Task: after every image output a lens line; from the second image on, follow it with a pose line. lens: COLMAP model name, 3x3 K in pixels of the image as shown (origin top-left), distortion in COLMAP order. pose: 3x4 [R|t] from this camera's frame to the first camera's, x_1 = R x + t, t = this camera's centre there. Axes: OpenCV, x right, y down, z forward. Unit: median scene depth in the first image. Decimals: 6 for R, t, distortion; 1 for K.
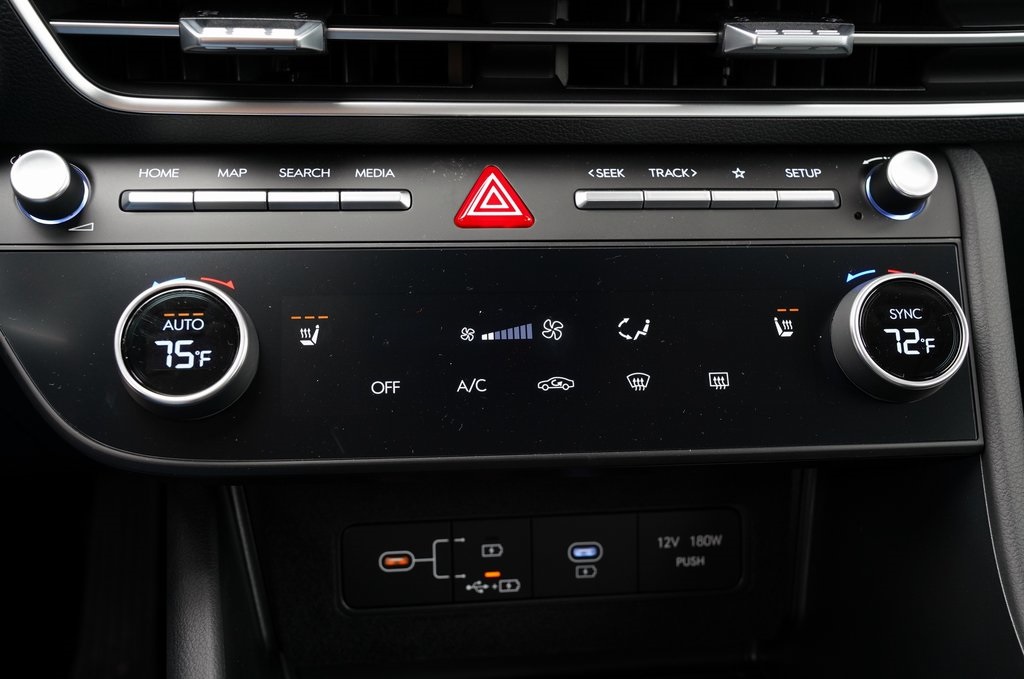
lens RADIAL K [[1085.1, 0, 514.6], [0, 1085.1, 337.1], [0, 0, 1]] dist [0.013267, 0.000000]
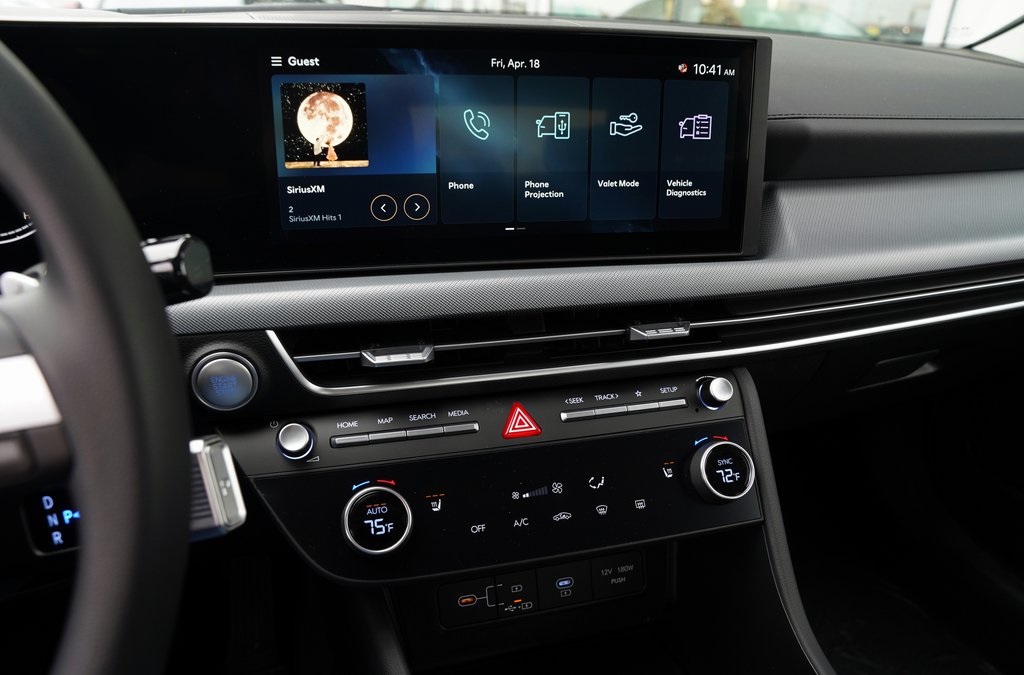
lens RADIAL K [[715.7, 0, 513.0], [0, 715.7, 333.1], [0, 0, 1]] dist [-0.127383, 0.081757]
pose [[0.988810, -0.068445, 0.132554, -0.193382], [0.074164, 0.996495, -0.038692, -0.239582], [-0.129441, 0.048089, 0.990420, -0.273835]]
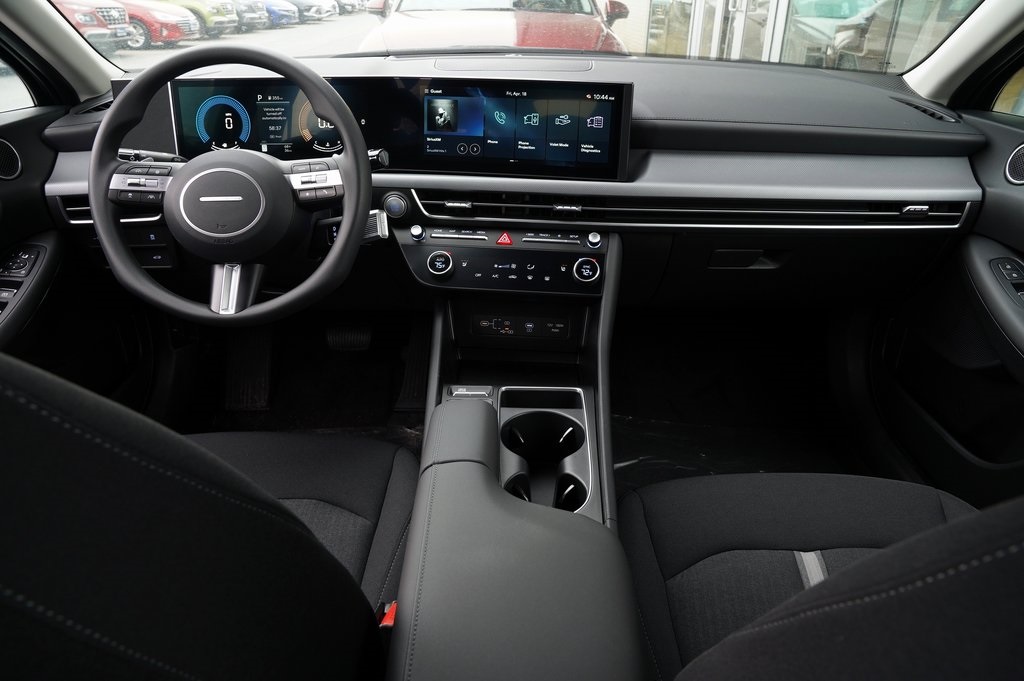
lens RADIAL K [[715.7, 0, 513.8], [0, 715.7, 337.6], [0, 0, 1]] dist [-0.127383, 0.081757]
pose [[0.976732, 0.071189, -0.202302, 0.694295], [-0.073189, 0.997315, -0.002412, 0.314606], [0.201587, 0.017162, 0.979320, -2.082296]]
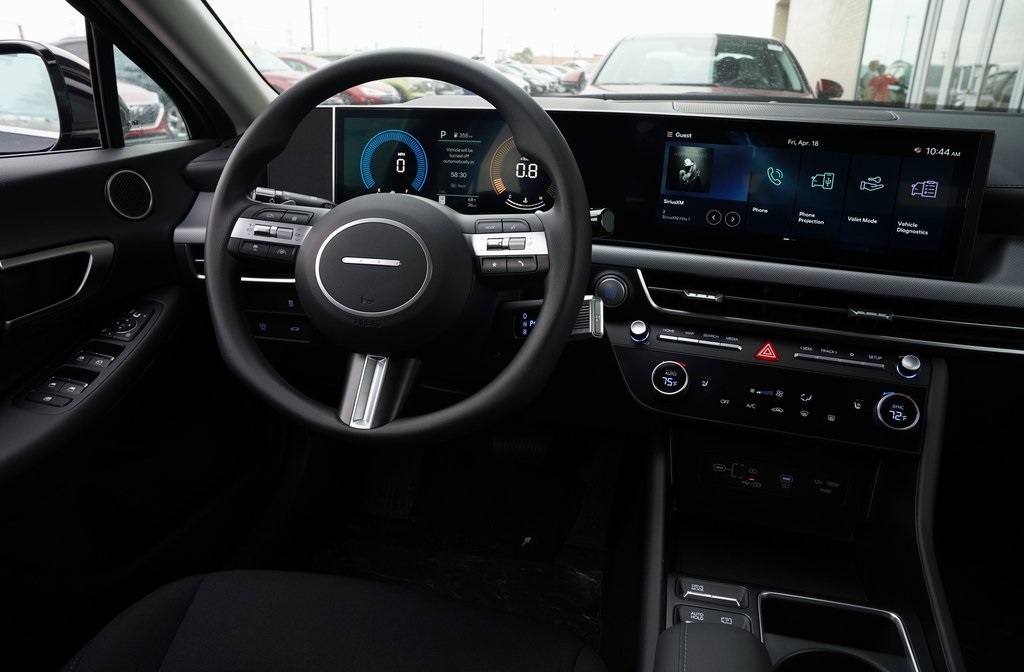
lens RADIAL K [[715.7, 0, 506.4], [0, 715.7, 334.6], [0, 0, 1]] dist [-0.127383, 0.081757]
pose [[0.891646, 0.130494, -0.433518, 0.192262], [-0.184053, 0.979341, -0.083760, 0.144652], [0.413632, 0.154474, 0.897244, -1.229384]]
